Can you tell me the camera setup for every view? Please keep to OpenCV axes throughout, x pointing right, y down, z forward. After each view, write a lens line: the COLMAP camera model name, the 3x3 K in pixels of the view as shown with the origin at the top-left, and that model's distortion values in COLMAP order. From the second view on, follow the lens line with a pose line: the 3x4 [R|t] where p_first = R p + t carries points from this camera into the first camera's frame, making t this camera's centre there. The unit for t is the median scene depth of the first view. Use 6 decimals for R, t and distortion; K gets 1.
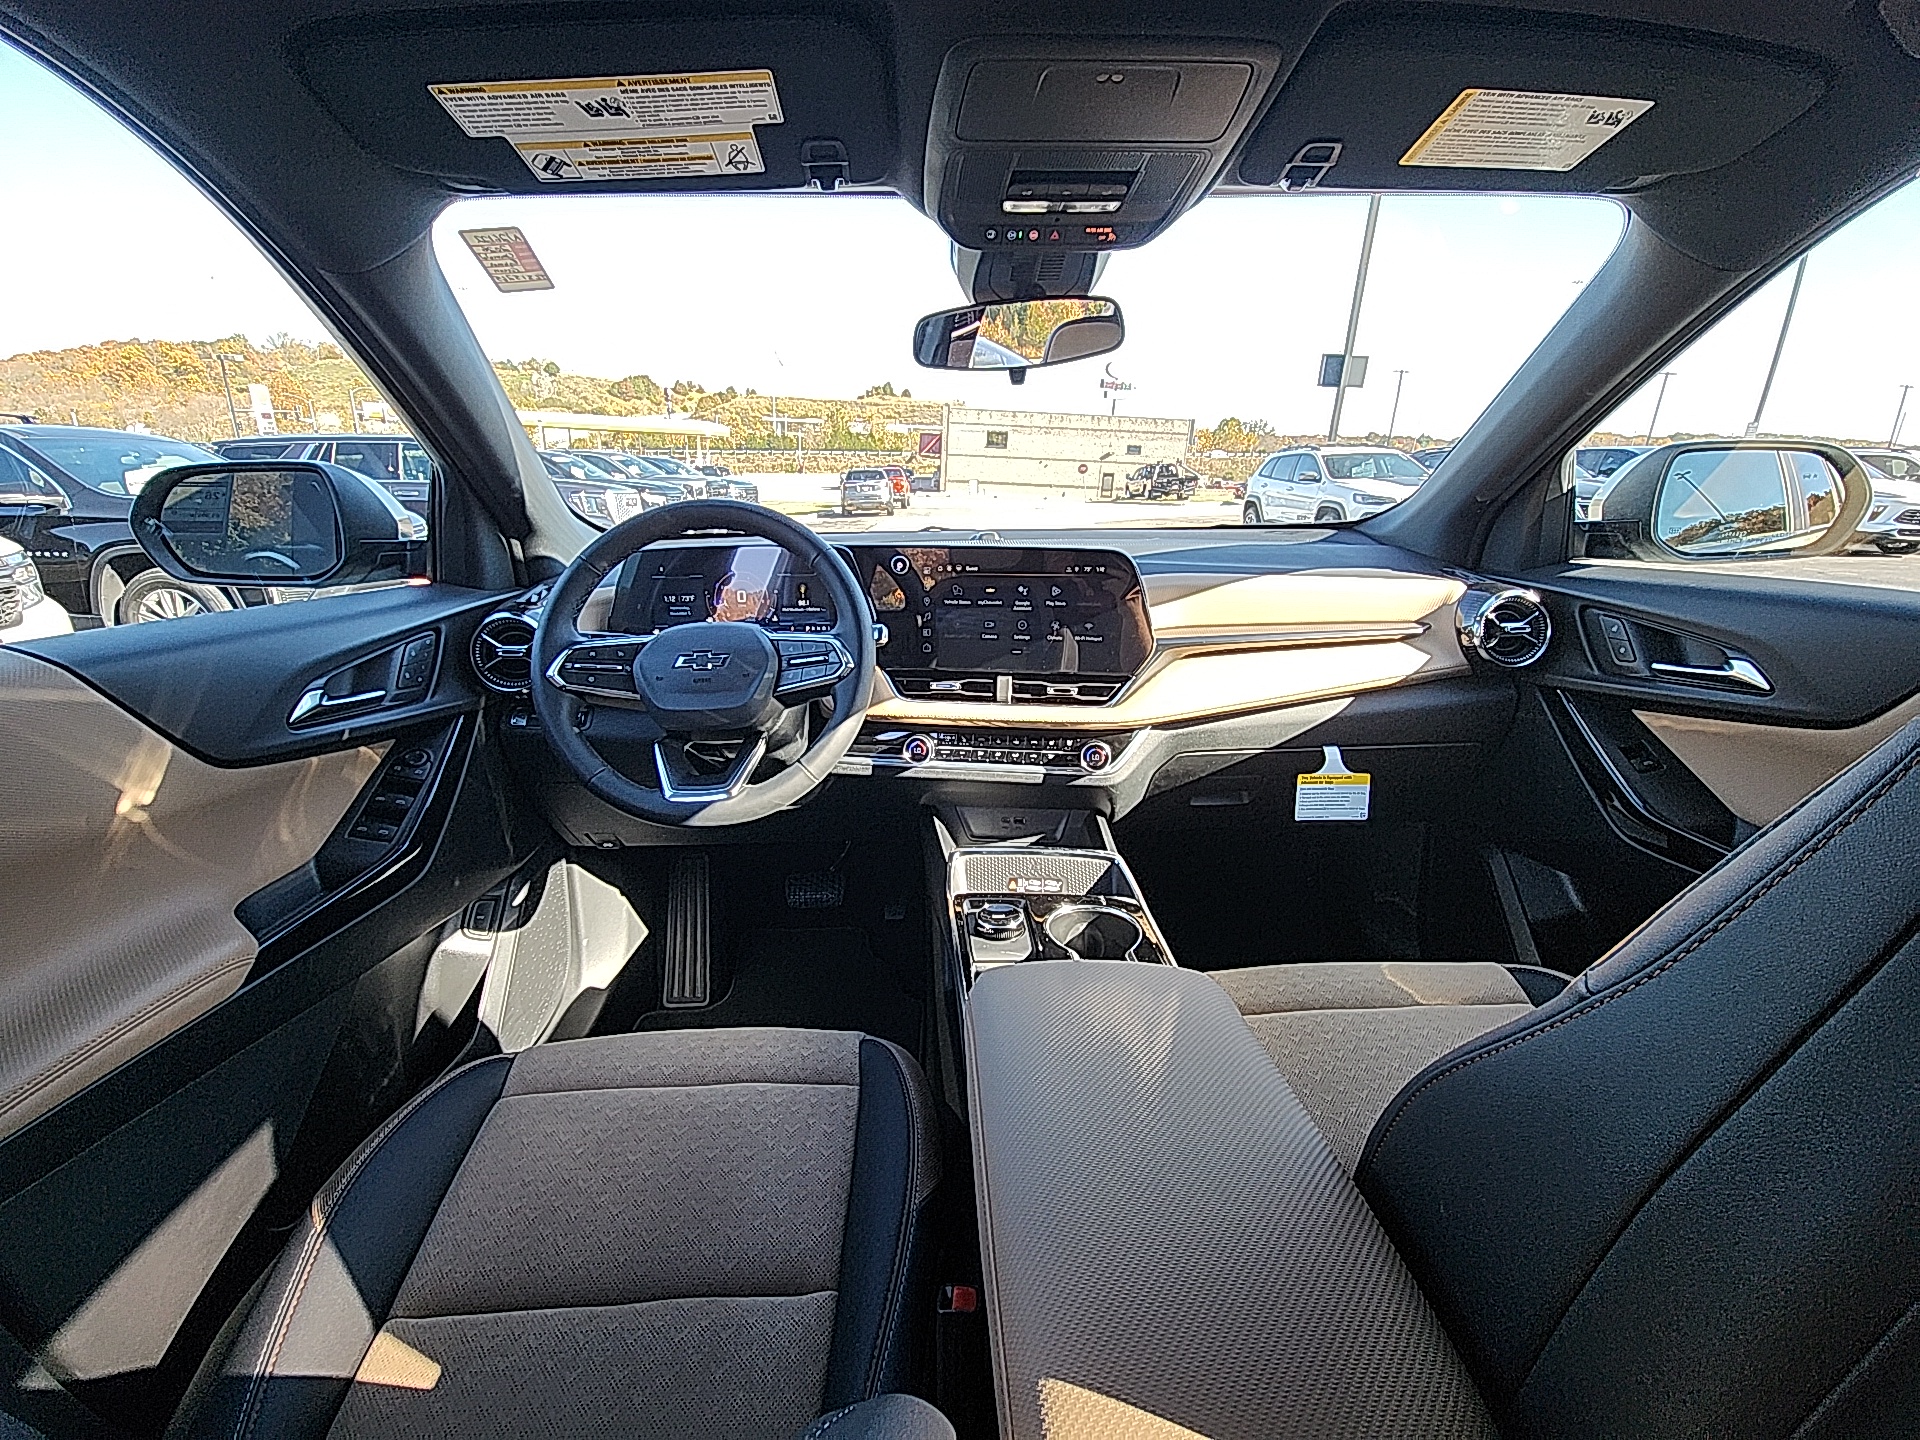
lens RADIAL K [[778.9, 0, 958.6], [0, 778.9, 698.8], [0, 0, 1]] dist [0.011260, -0.009872]
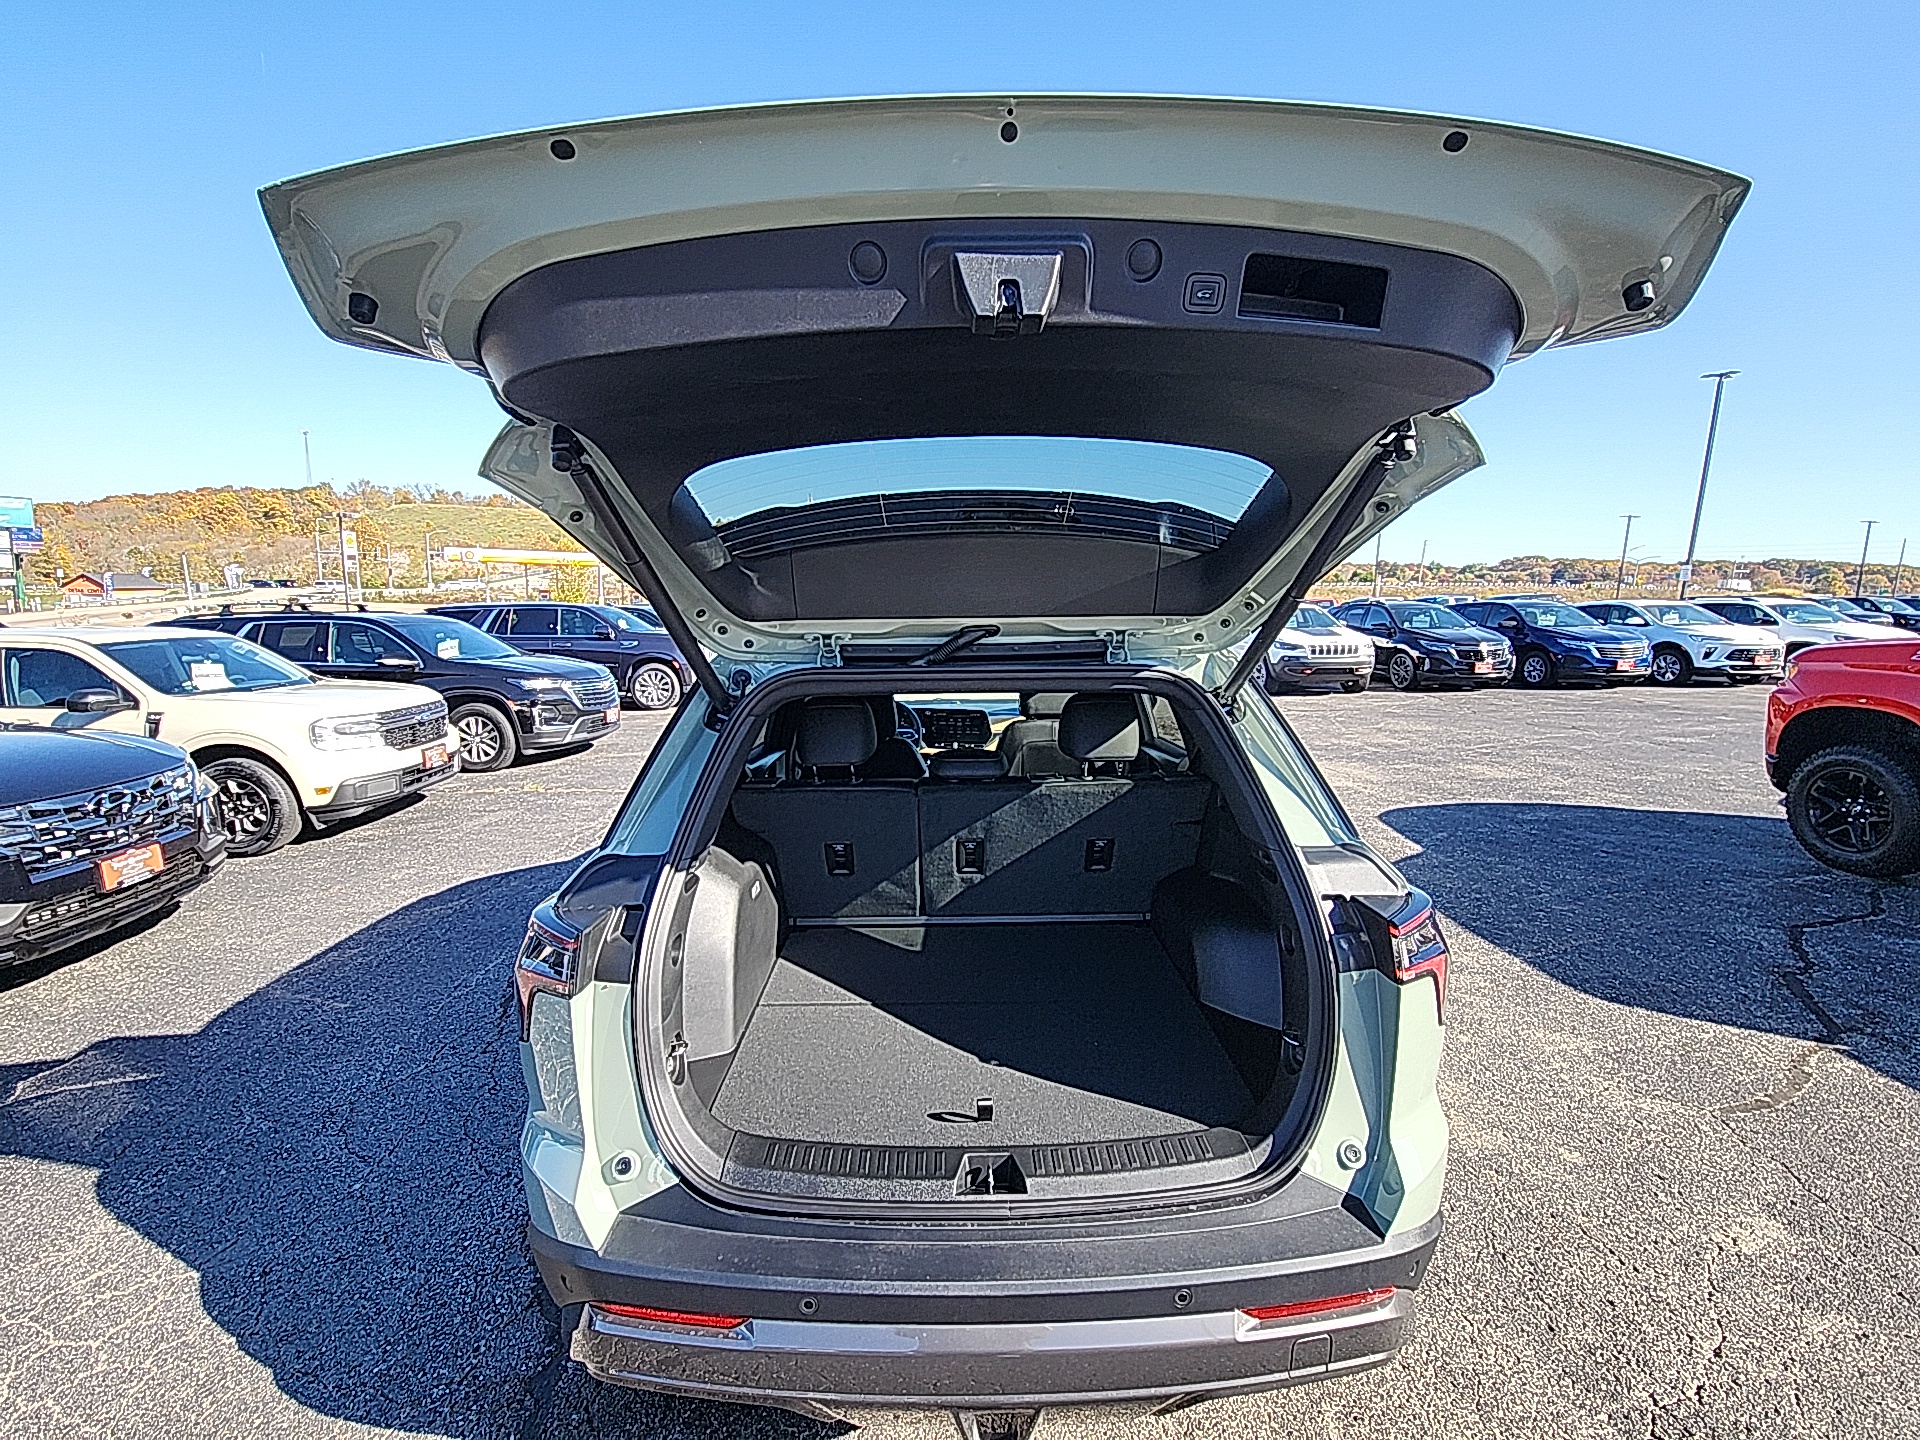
lens RADIAL K [[768.0, 0, 952.5], [0, 768.0, 707.6], [0, 0, 1]] dist [0.013195, -0.012687]
pose [[0.999319, -0.001177, -0.036886, 0.135047], [-0.004204, 0.989356, -0.145455, 0.266772], [0.036665, 0.145511, 0.988677, -2.087204]]
